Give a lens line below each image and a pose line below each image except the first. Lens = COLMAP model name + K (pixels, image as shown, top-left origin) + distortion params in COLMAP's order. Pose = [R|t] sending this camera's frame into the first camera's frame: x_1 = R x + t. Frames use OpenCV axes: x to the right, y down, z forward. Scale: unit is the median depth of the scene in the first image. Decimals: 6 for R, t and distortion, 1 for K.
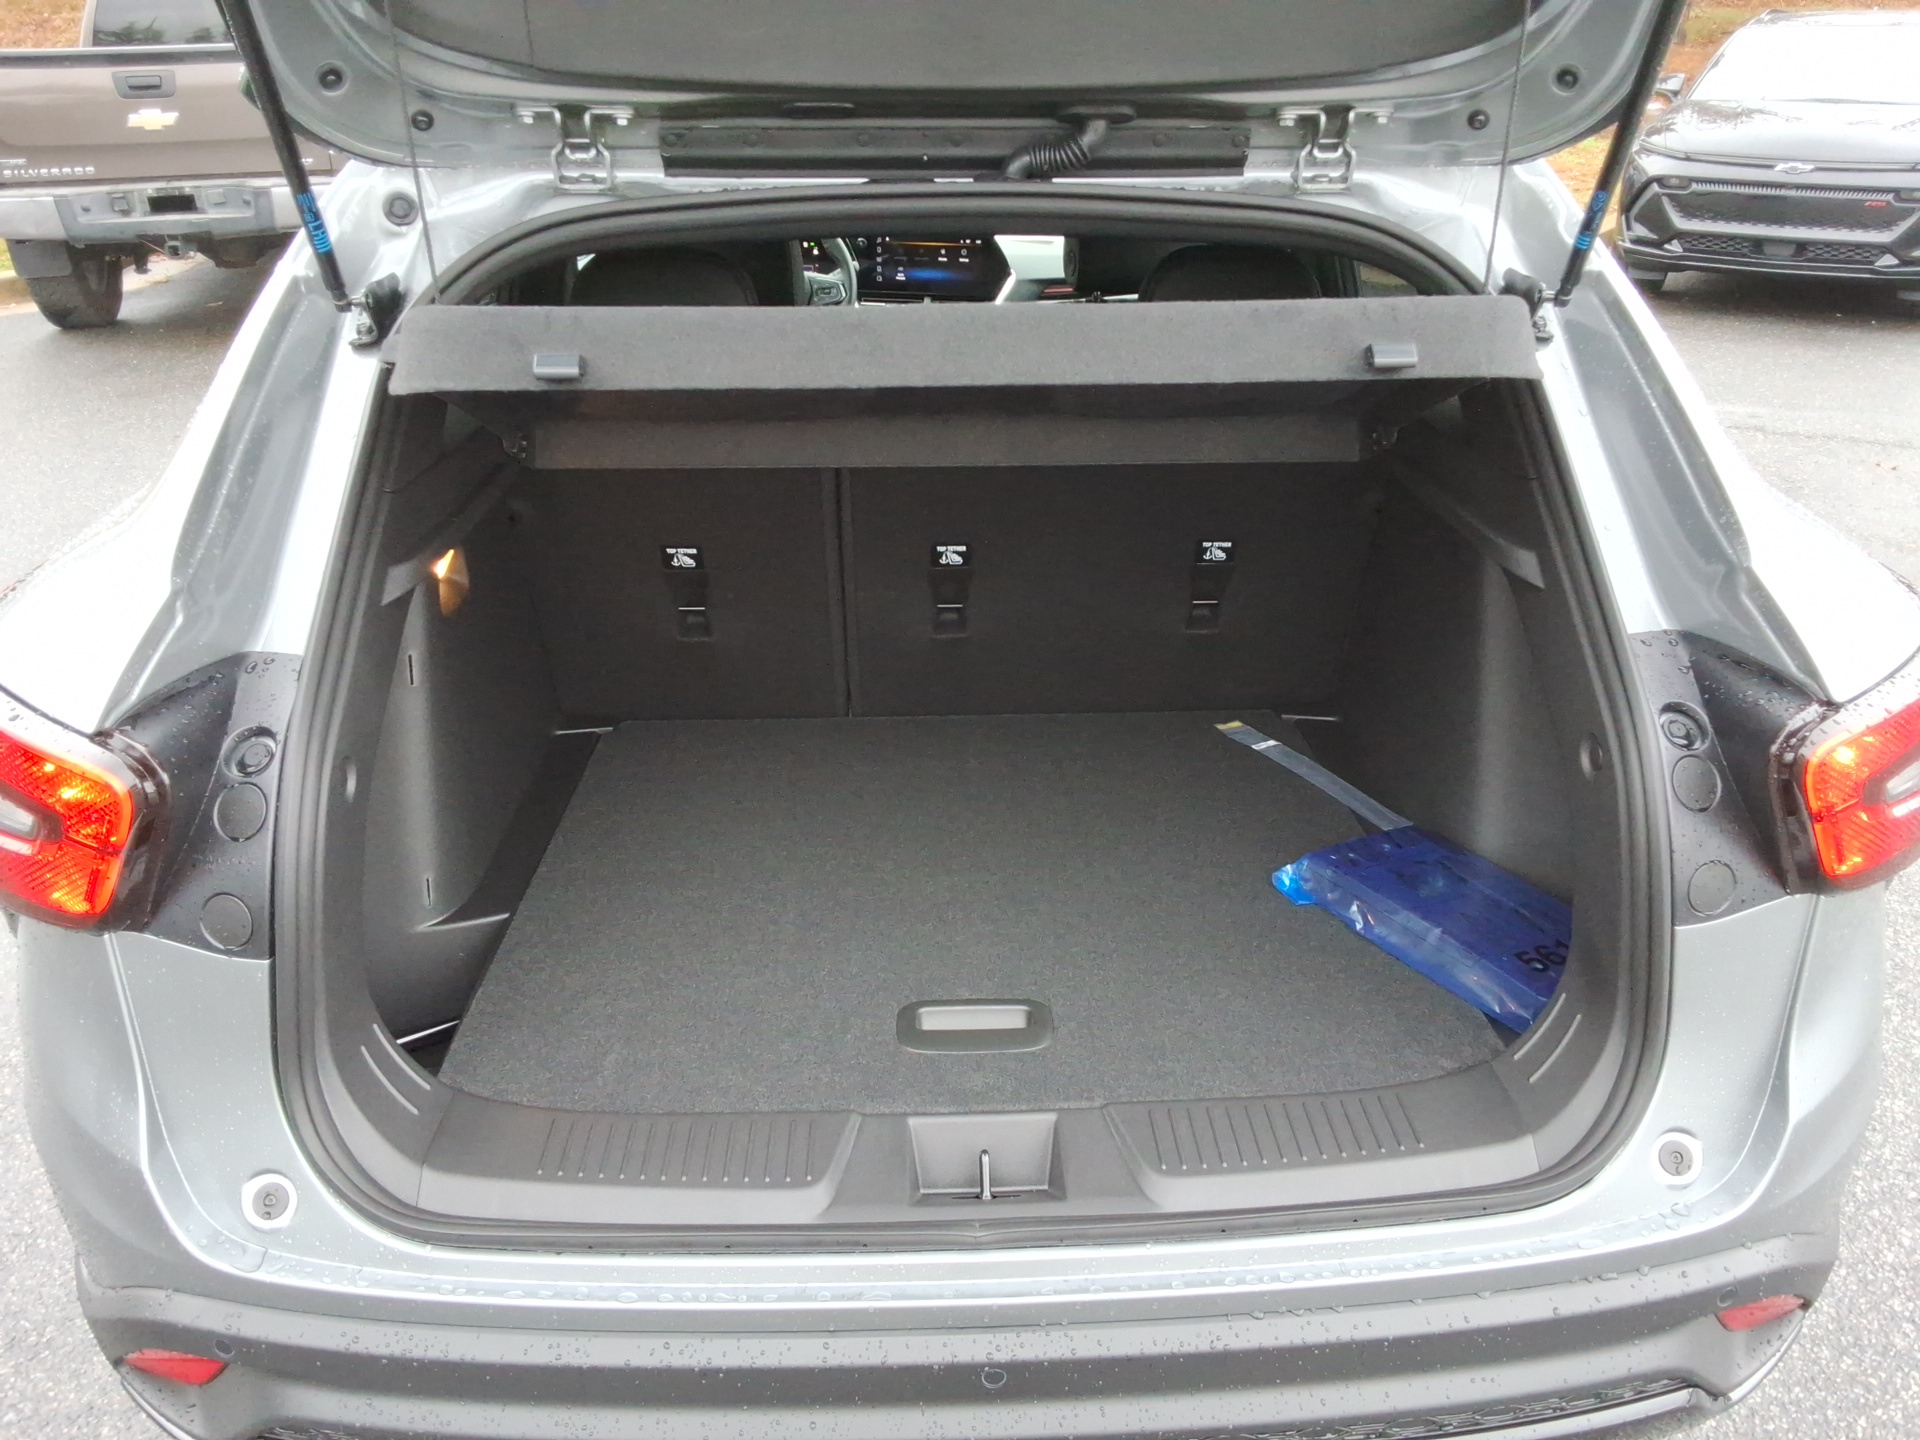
lens RADIAL K [[1519.1, 0, 977.3], [0, 1519.1, 711.7], [0, 0, 1]] dist [0.086590, -0.106295]
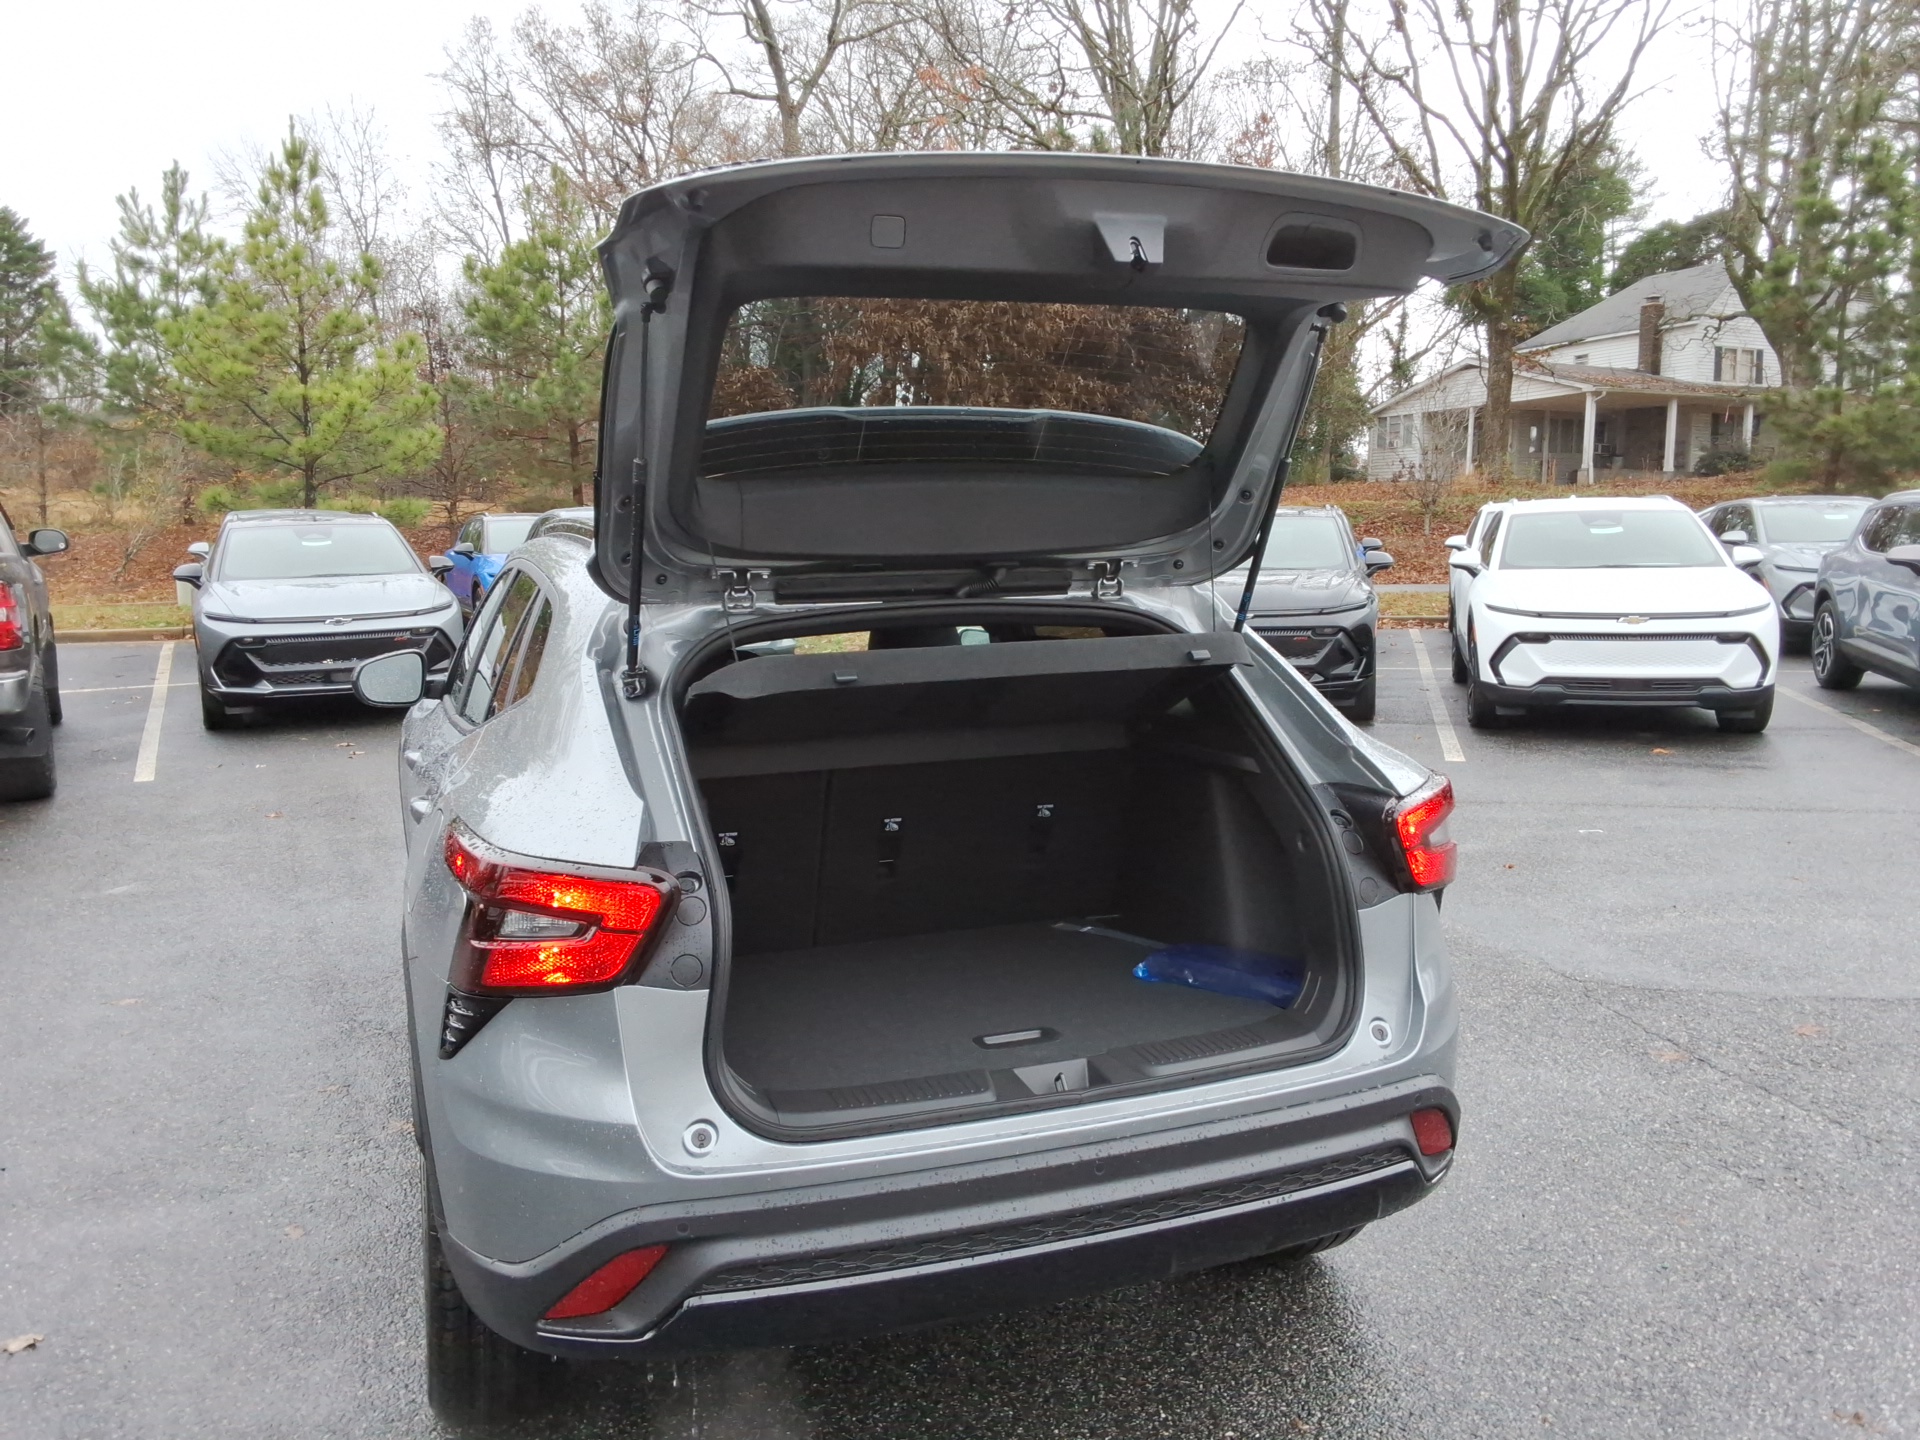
lens RADIAL K [[1519.1, 0, 977.3], [0, 1519.1, 711.7], [0, 0, 1]] dist [0.086590, -0.106295]
pose [[0.952386, -0.055626, 0.299778, -0.533042], [0.139982, 0.953241, -0.267836, 0.296915], [-0.270862, 0.297047, 0.915640, -0.696790]]
